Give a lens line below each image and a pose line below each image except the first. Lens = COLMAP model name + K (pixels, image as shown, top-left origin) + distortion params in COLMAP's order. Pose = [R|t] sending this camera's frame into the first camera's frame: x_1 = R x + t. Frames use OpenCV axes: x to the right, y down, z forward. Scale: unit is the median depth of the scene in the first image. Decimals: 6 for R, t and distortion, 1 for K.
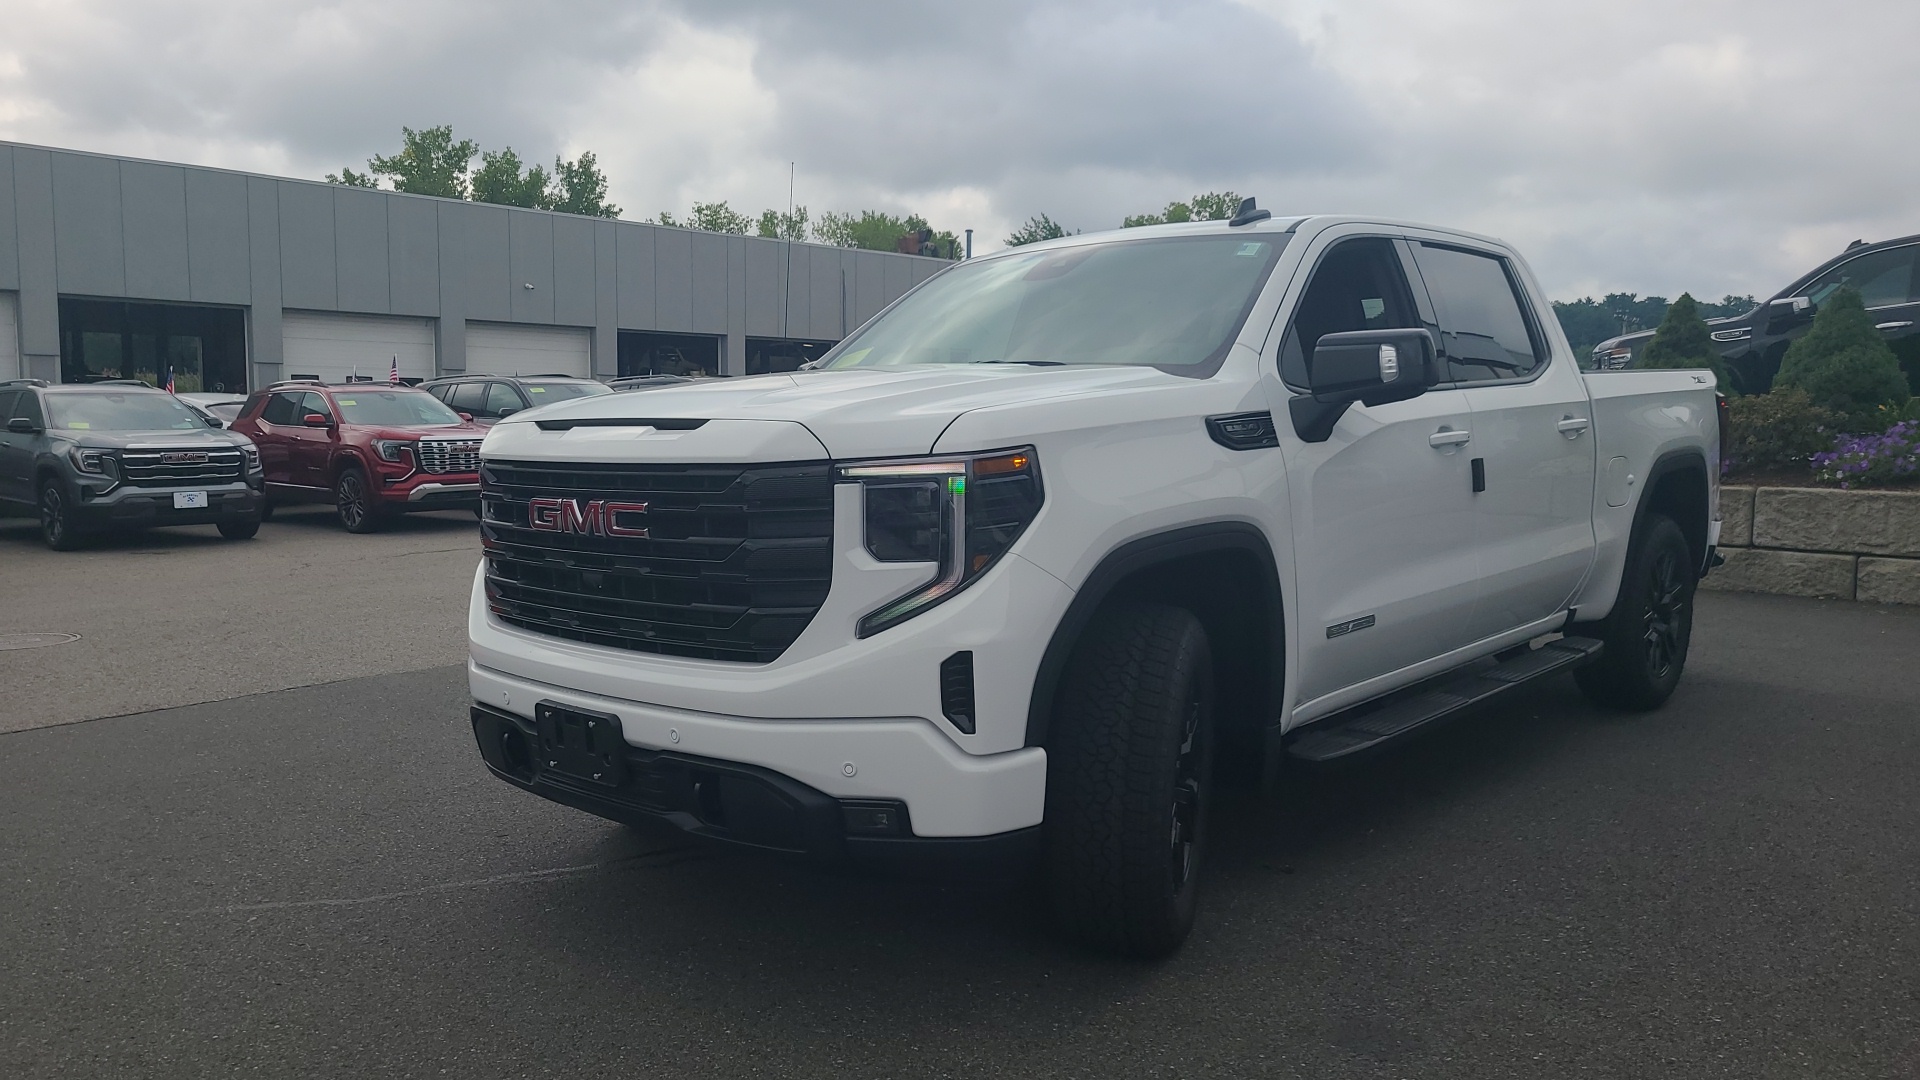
lens RADIAL K [[1441.8, 0, 917.5], [0, 1441.8, 529.6], [0, 0, 1]] dist [0.049478, -0.034434]
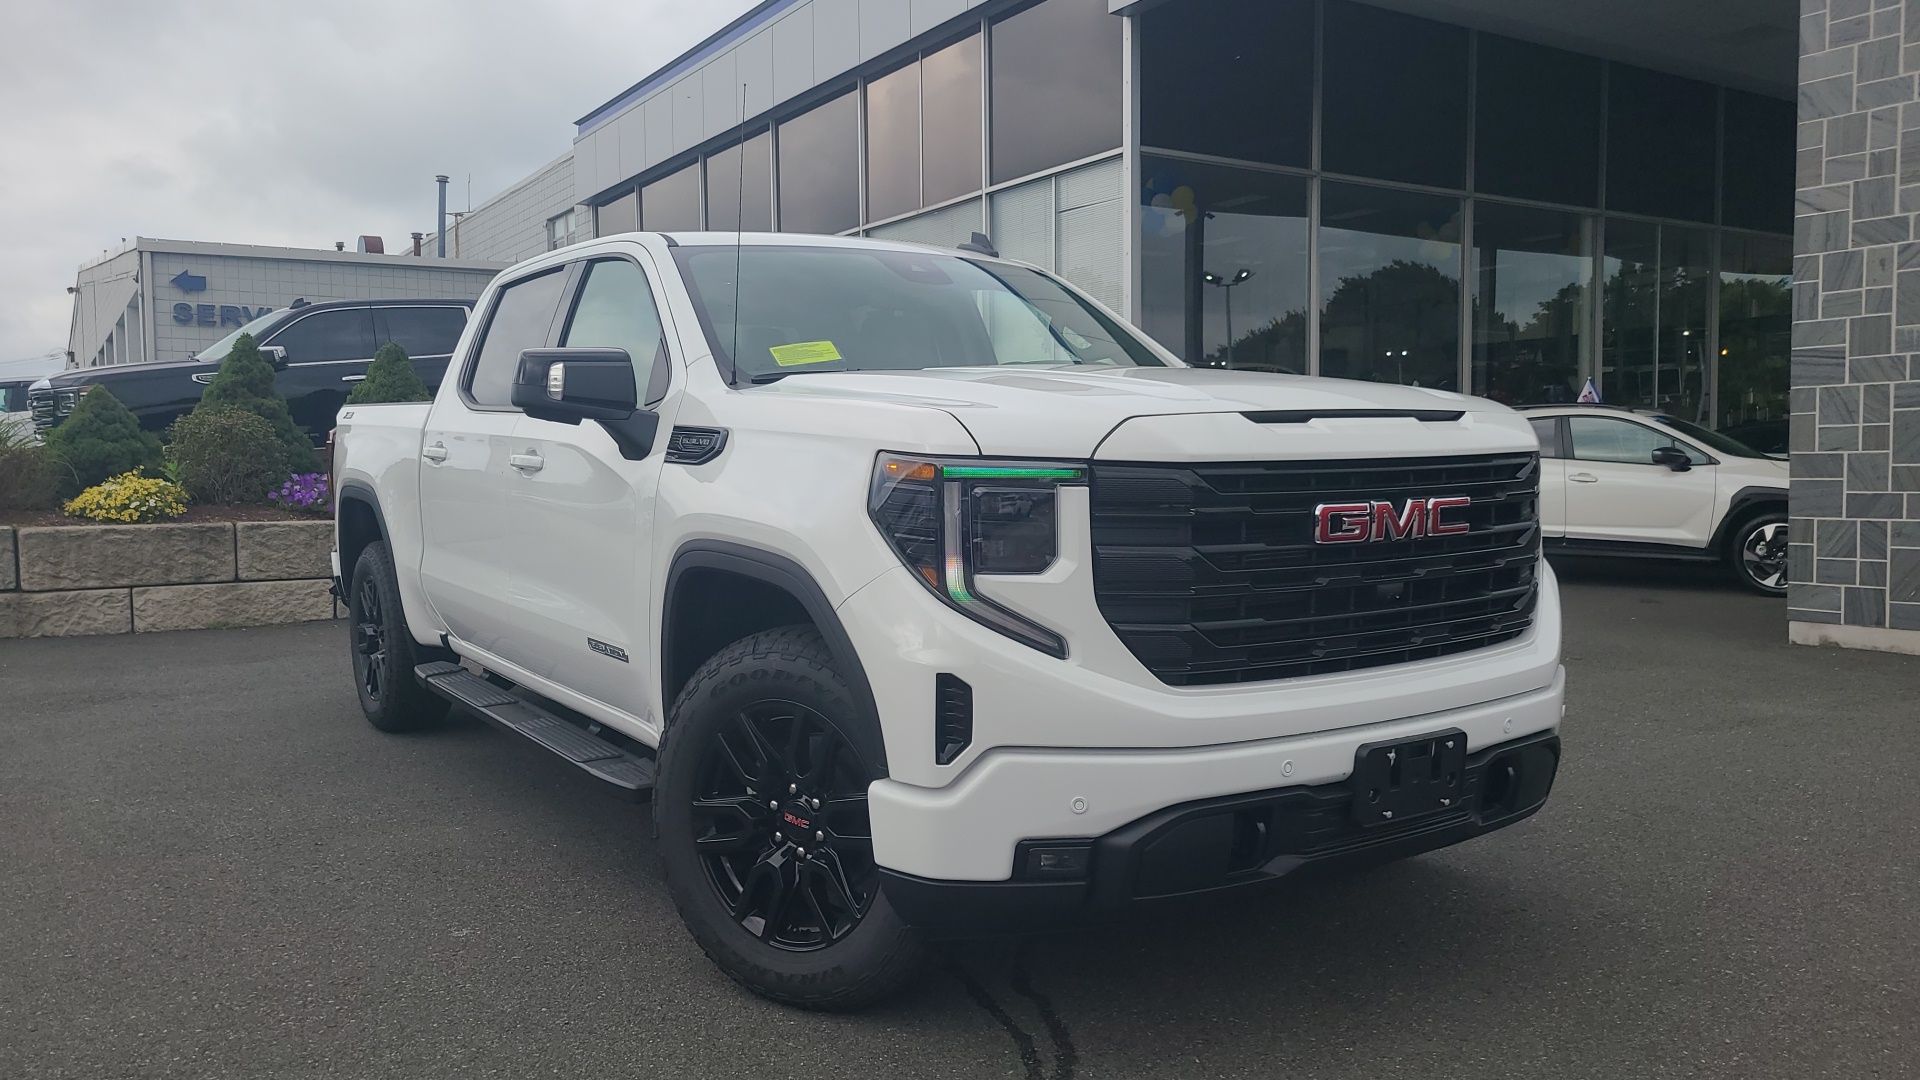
lens RADIAL K [[1420.2, 0, 960.0], [0, 1420.2, 540.0], [0, 0, 1]] dist [0.052292, -0.002607]
pose [[0.214857, -0.058746, 0.974877, -1.151343], [0.086503, 0.995411, 0.040918, -0.055769], [-0.972807, 0.075539, 0.218952, 1.088527]]
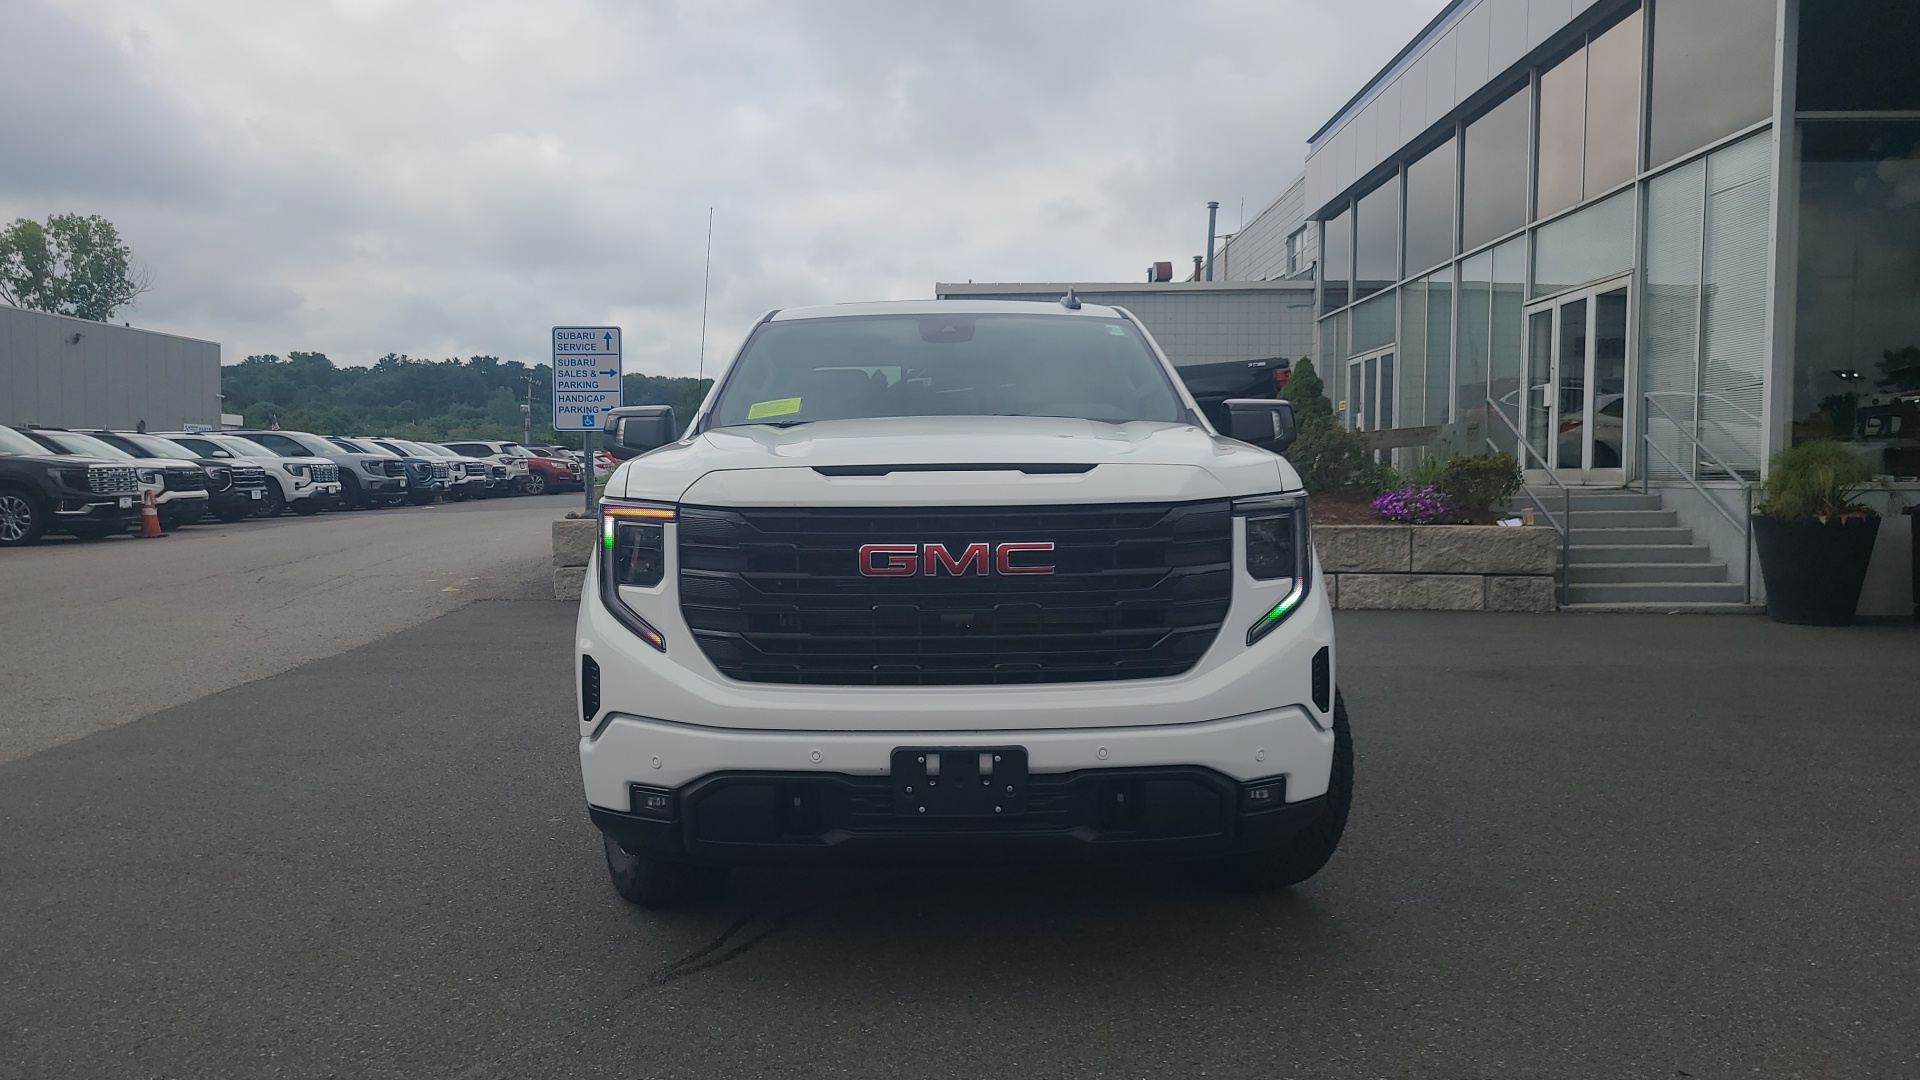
lens RADIAL K [[1447.3, 0, 937.2], [0, 1447.3, 546.7], [0, 0, 1]] dist [0.049200, -0.044510]
pose [[0.720854, -0.036340, 0.692134, -0.962937], [0.054089, 0.998528, -0.003907, -0.014747], [-0.690973, 0.040253, 0.721759, 0.276967]]
